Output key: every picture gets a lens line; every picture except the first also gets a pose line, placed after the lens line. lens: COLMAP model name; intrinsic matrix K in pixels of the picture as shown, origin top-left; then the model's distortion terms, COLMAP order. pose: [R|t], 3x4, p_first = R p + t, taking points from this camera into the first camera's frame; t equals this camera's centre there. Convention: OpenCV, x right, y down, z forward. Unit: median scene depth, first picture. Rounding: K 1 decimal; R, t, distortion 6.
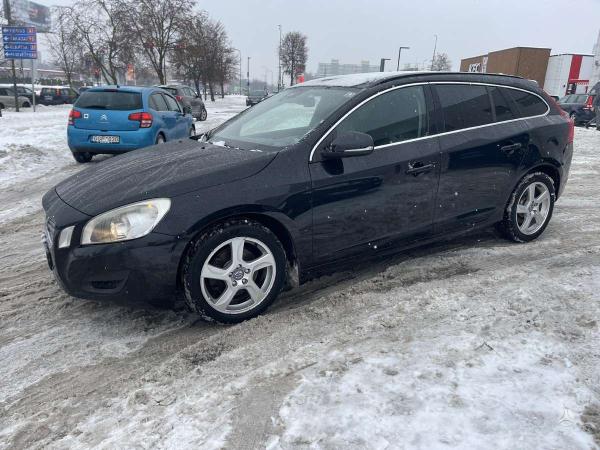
lens RADIAL K [[434.3, 0, 298.7], [0, 434.3, 227.8], [0, 0, 1]] dist [0.050632, -0.059822]
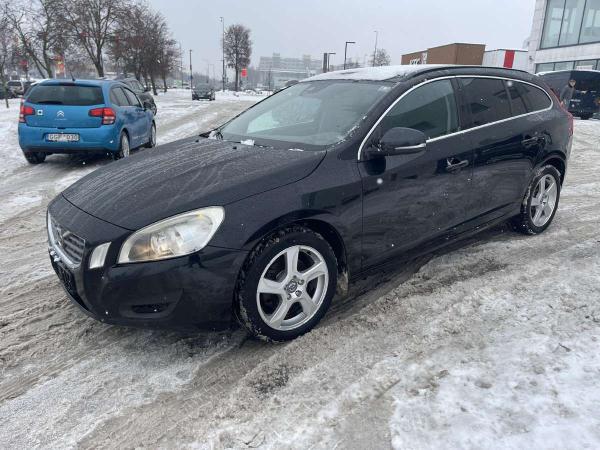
lens RADIAL K [[434.3, 0, 303.3], [0, 434.3, 225.0], [0, 0, 1]] dist [0.050632, -0.059822]
pose [[0.991132, -0.040518, 0.126556, -0.209163], [0.039646, 0.999170, 0.009403, -0.027441], [-0.126832, -0.004303, 0.991915, 0.086680]]
